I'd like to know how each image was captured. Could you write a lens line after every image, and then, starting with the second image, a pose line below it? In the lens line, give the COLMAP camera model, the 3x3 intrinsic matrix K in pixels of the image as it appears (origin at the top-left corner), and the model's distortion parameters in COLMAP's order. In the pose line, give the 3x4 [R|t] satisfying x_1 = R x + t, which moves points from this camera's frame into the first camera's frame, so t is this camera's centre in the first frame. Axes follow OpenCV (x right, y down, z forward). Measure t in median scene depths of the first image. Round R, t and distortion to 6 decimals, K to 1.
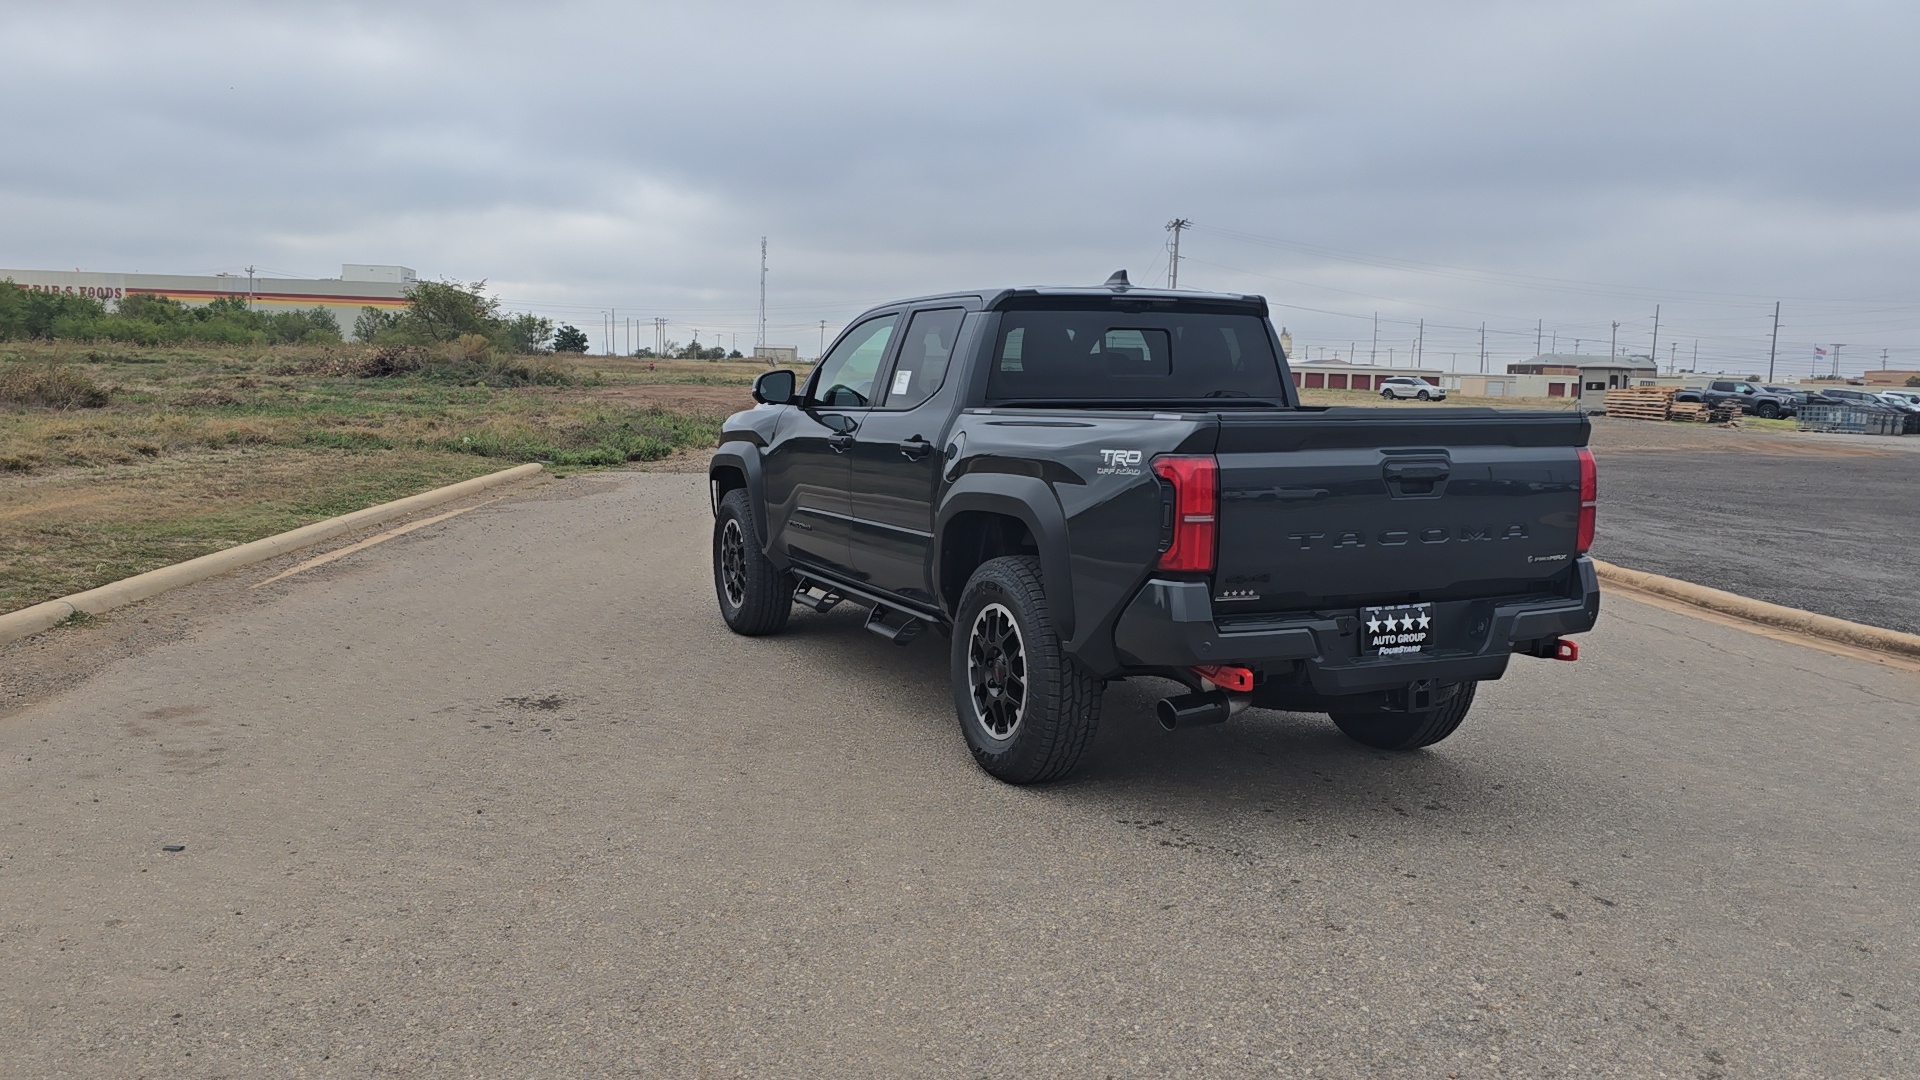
lens RADIAL K [[1565.3, 0, 960.0], [0, 1565.3, 540.0], [0, 0, 1]] dist [-0.015543, -0.002354]
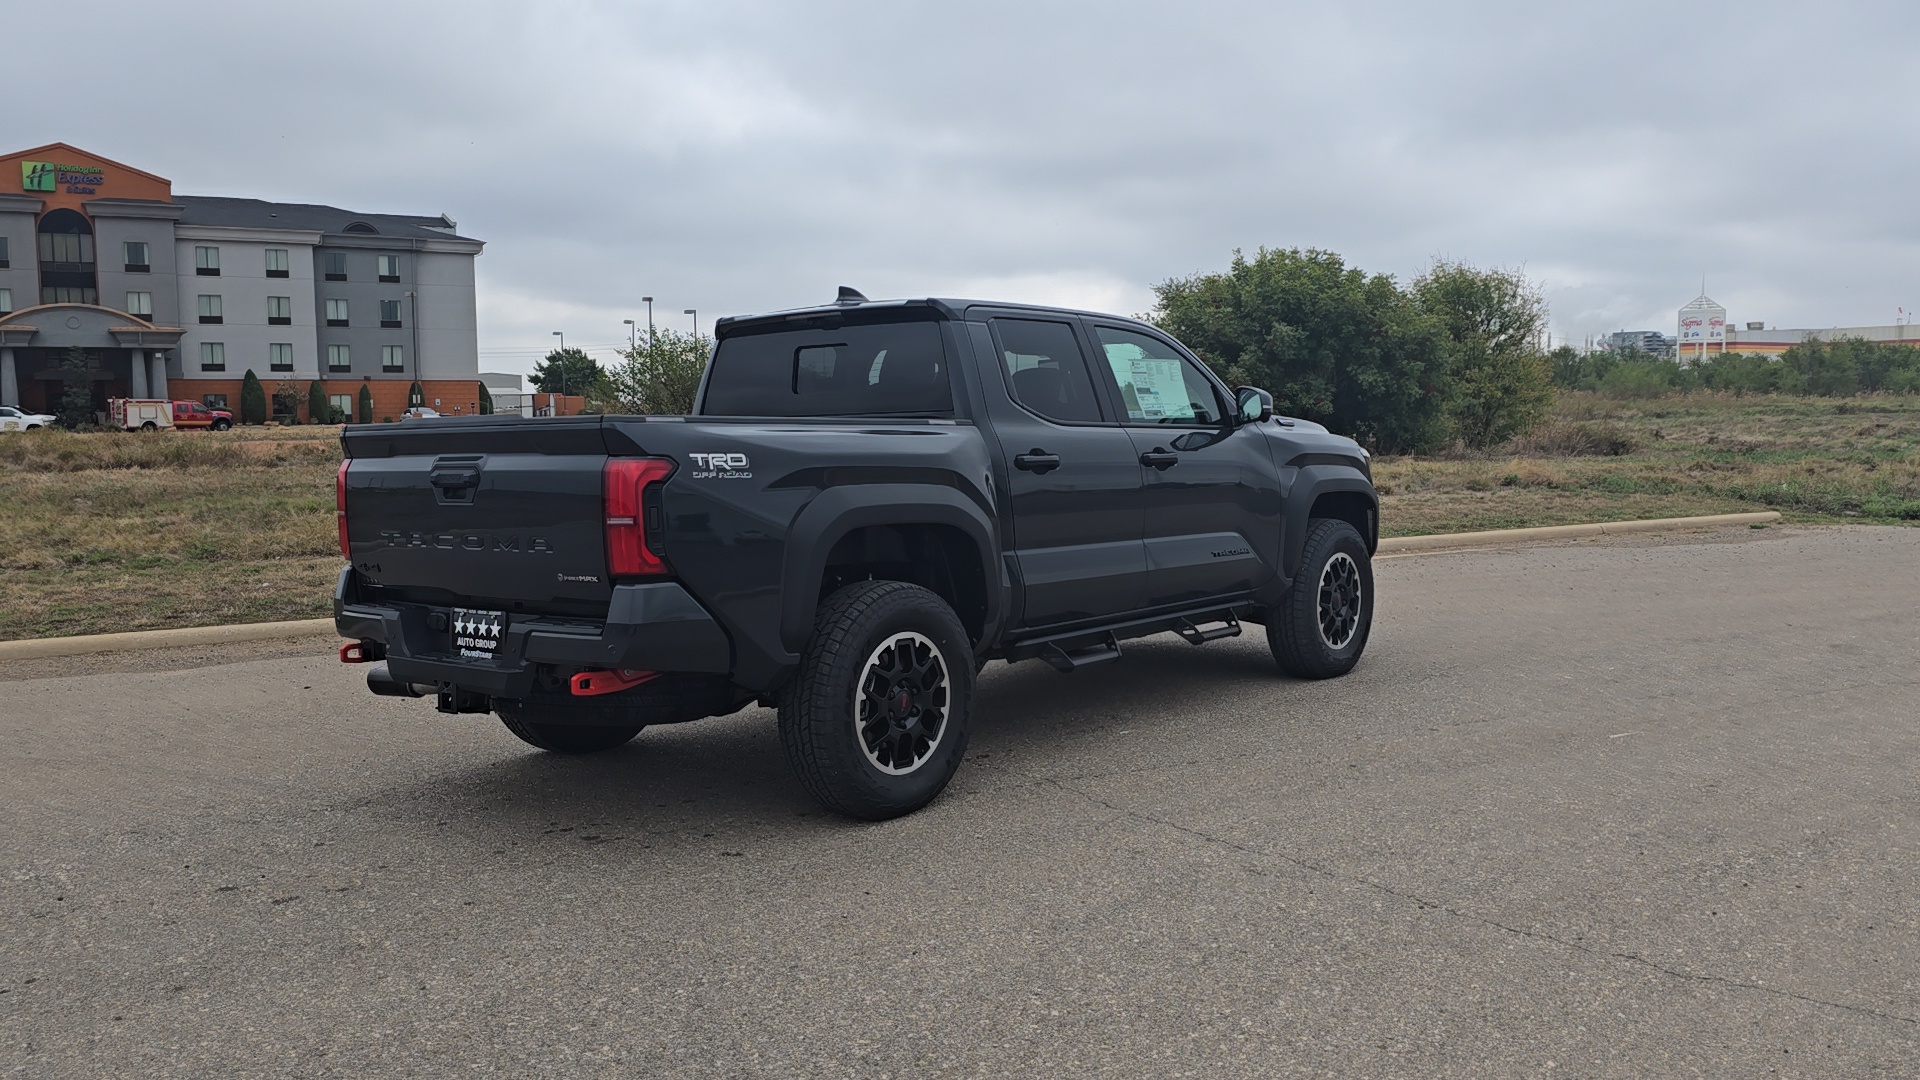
lens RADIAL K [[1565.3, 0, 960.0], [0, 1565.3, 540.0], [0, 0, 1]] dist [-0.015543, -0.002354]
pose [[0.457002, 0.042007, -0.888473, 1.190051], [-0.073121, 0.997277, 0.009540, -0.032601], [0.886455, 0.060606, 0.458830, 0.725948]]
